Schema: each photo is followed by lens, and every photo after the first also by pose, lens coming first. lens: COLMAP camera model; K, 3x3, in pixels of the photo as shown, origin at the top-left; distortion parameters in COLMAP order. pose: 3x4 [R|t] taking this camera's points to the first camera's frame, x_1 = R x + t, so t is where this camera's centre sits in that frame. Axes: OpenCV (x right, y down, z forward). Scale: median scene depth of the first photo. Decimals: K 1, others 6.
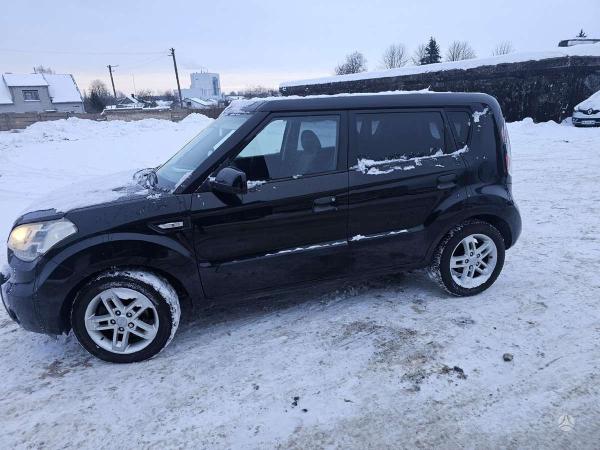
lens RADIAL K [[395.2, 0, 300.0], [0, 395.2, 225.0], [0, 0, 1]] dist [0.050812, -0.049898]
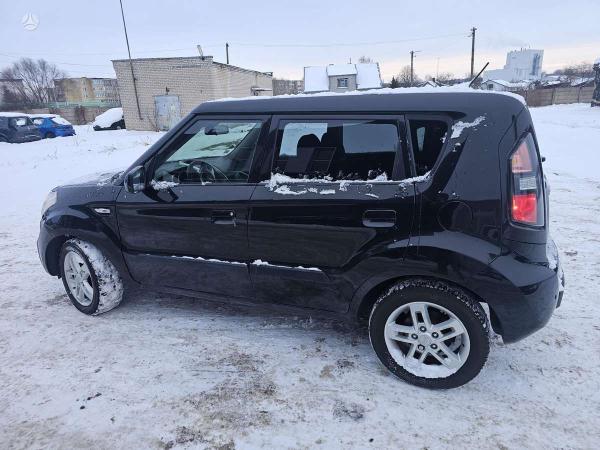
lens RADIAL K [[395.2, 0, 300.0], [0, 395.2, 225.0], [0, 0, 1]] dist [0.050812, -0.049898]
pose [[0.777454, 0.195675, -0.597726, 0.713335], [-0.174204, 0.980184, 0.094294, -0.145393], [0.604333, 0.030817, 0.796136, 0.355653]]
